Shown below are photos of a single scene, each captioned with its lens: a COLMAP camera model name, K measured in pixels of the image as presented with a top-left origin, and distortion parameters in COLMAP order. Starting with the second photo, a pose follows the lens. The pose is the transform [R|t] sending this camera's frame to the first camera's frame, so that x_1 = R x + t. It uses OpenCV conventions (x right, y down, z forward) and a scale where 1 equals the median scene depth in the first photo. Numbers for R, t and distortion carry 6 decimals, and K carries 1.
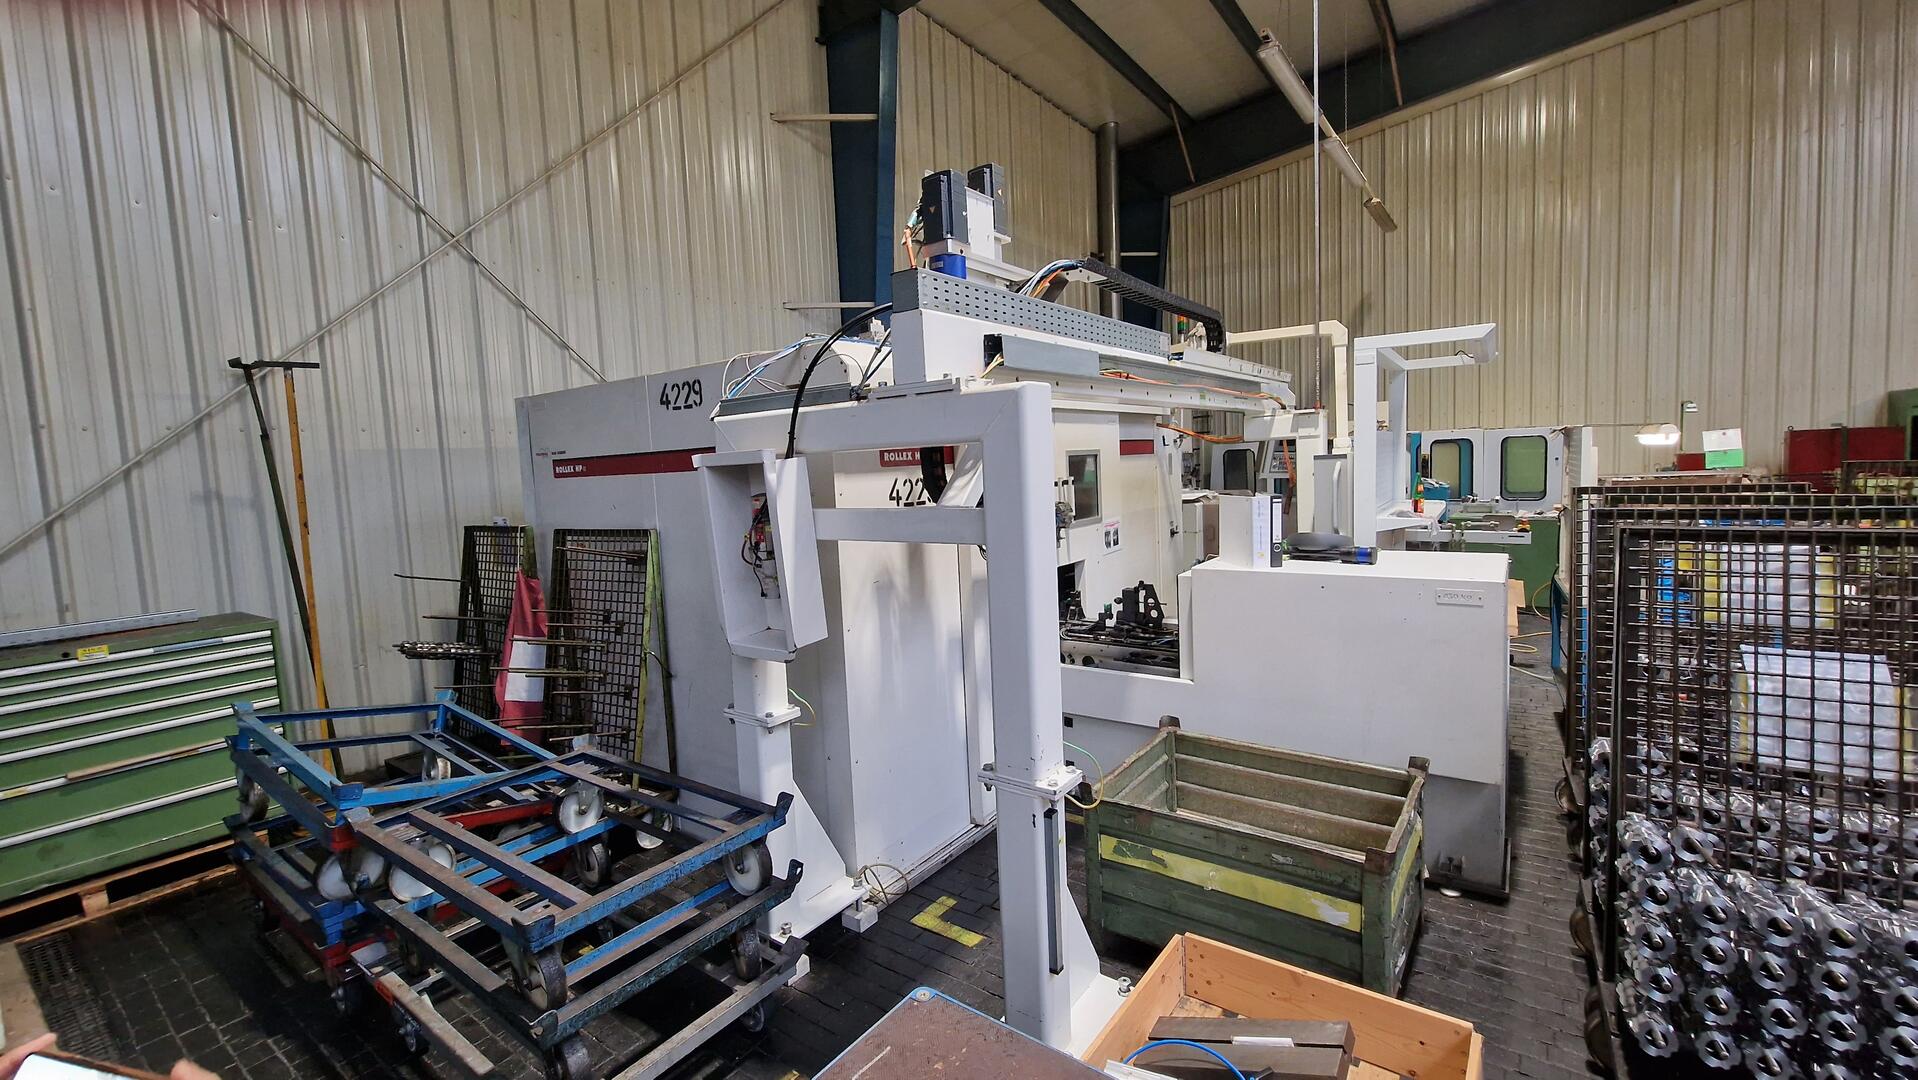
lens RADIAL K [[778.6, 0, 960.3], [0, 778.6, 530.6], [0, 0, 1]] dist [0.004320, 0.000108]
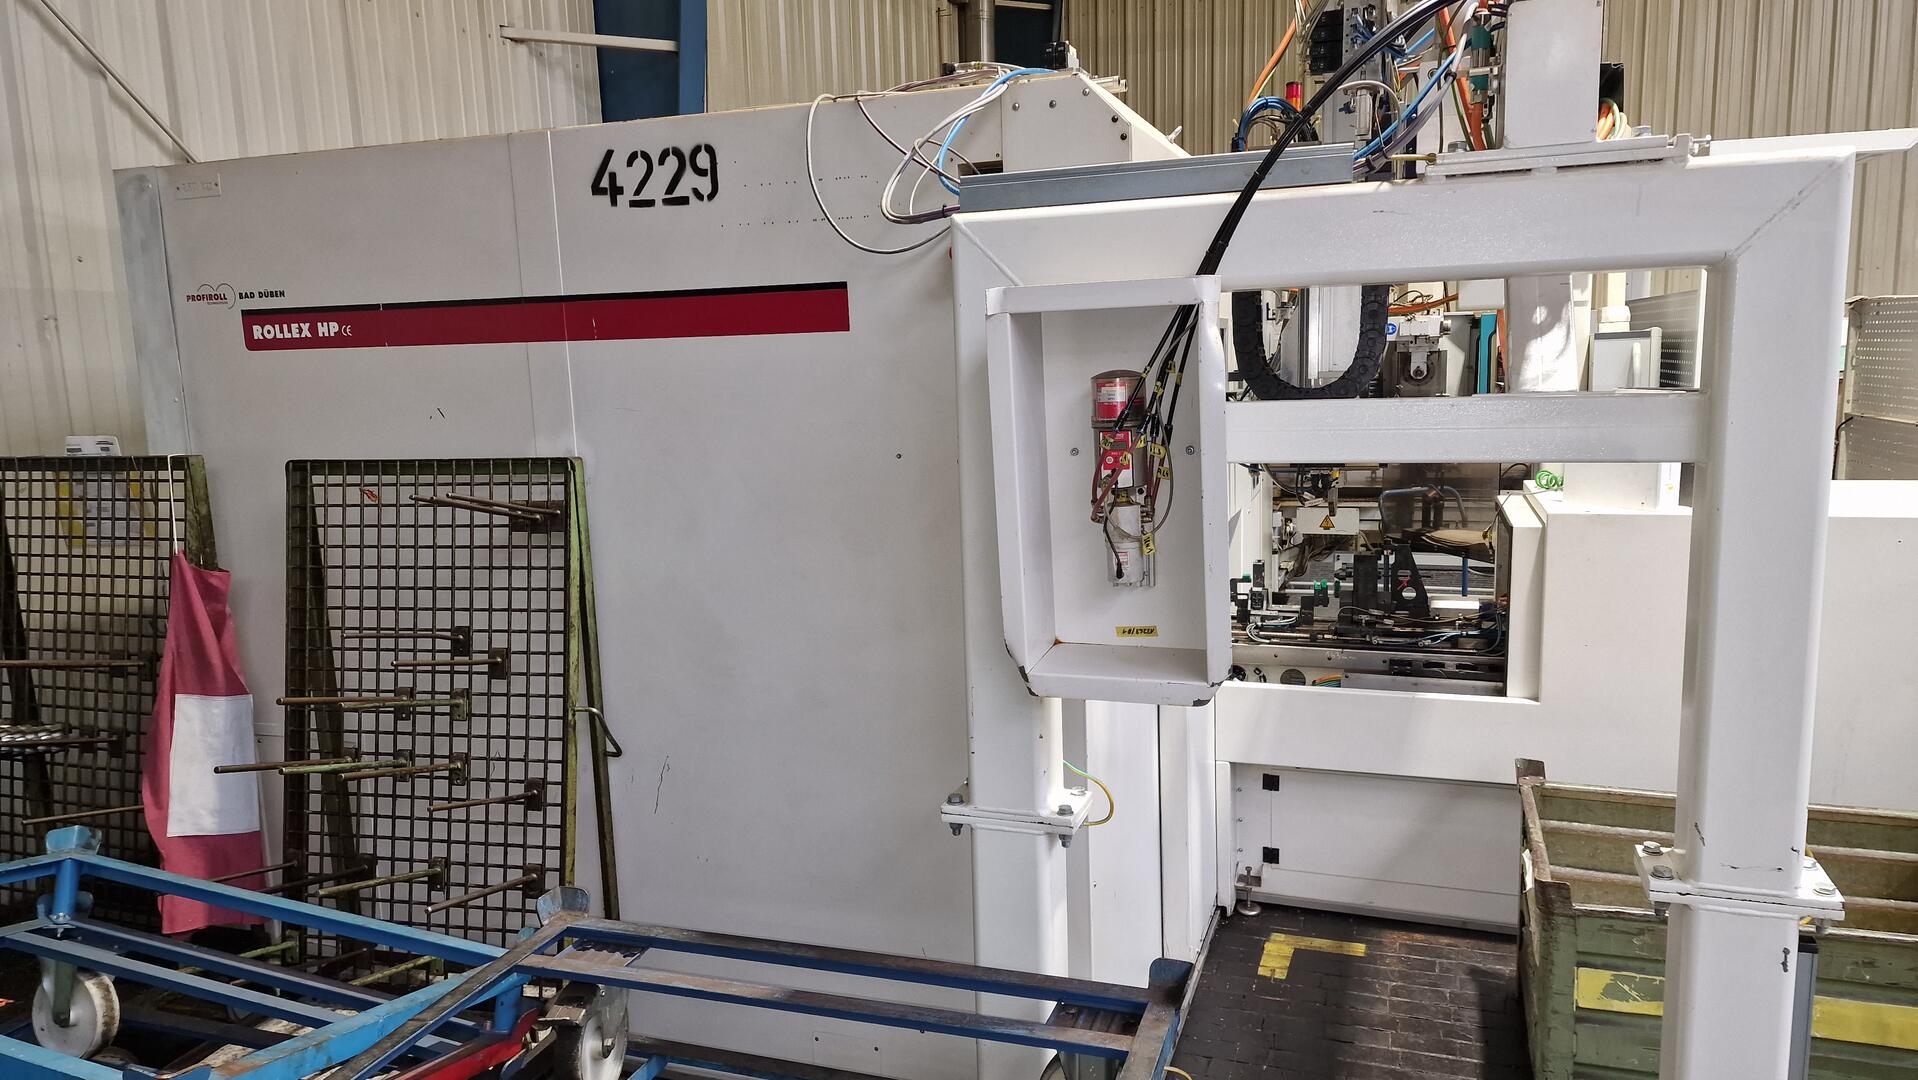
lens RADIAL K [[1291.7, 0, 959.0], [0, 1291.7, 542.0], [0, 0, 1]] dist [0.025810, -0.007338]
pose [[0.958167, -0.026513, 0.284980, -0.395104], [0.011986, 0.998544, 0.052597, 0.011750], [-0.285959, -0.046981, 0.957089, 0.160515]]
